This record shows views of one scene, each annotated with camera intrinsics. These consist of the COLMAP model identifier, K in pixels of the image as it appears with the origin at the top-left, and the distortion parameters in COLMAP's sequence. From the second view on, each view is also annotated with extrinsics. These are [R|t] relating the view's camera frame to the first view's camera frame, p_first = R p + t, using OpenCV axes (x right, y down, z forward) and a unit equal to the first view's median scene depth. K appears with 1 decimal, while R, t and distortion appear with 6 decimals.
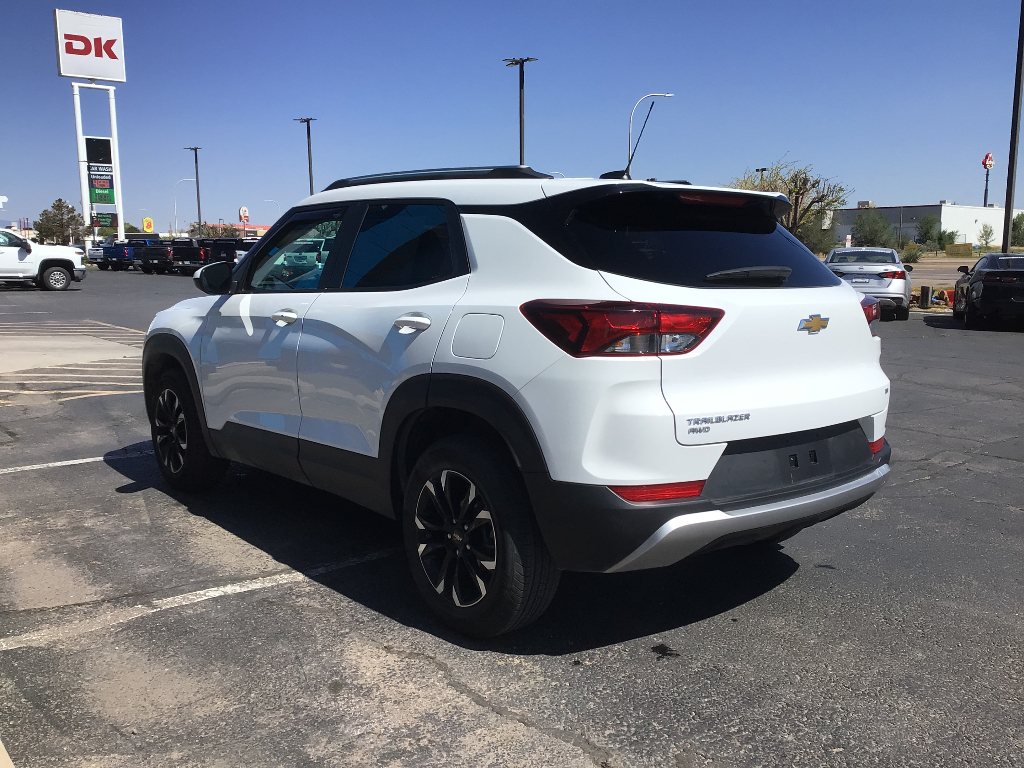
lens RADIAL K [[925.1, 0, 525.3], [0, 925.1, 384.9], [0, 0, 1]] dist [0.012811, 0.007502]
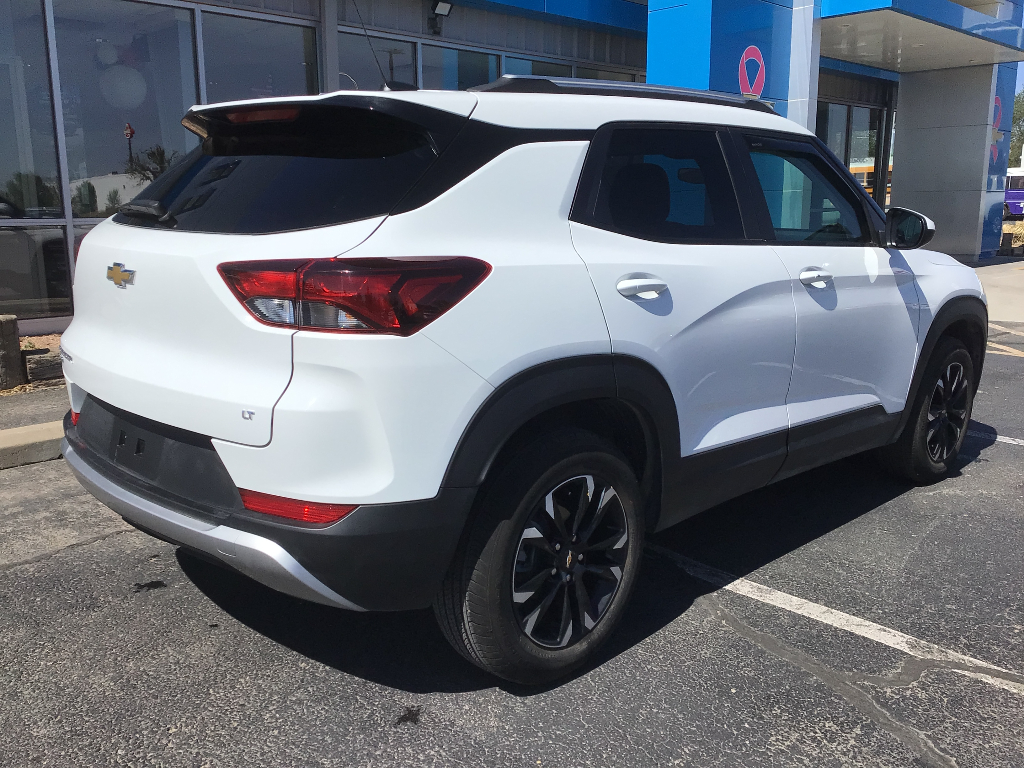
lens RADIAL K [[925.1, 0, 525.3], [0, 925.1, 384.9], [0, 0, 1]] dist [0.012811, 0.007502]
pose [[0.056497, 0.188476, -0.980451, 1.100189], [-0.135059, 0.974436, 0.179538, -0.159776], [0.989226, 0.122275, 0.080508, 1.267072]]
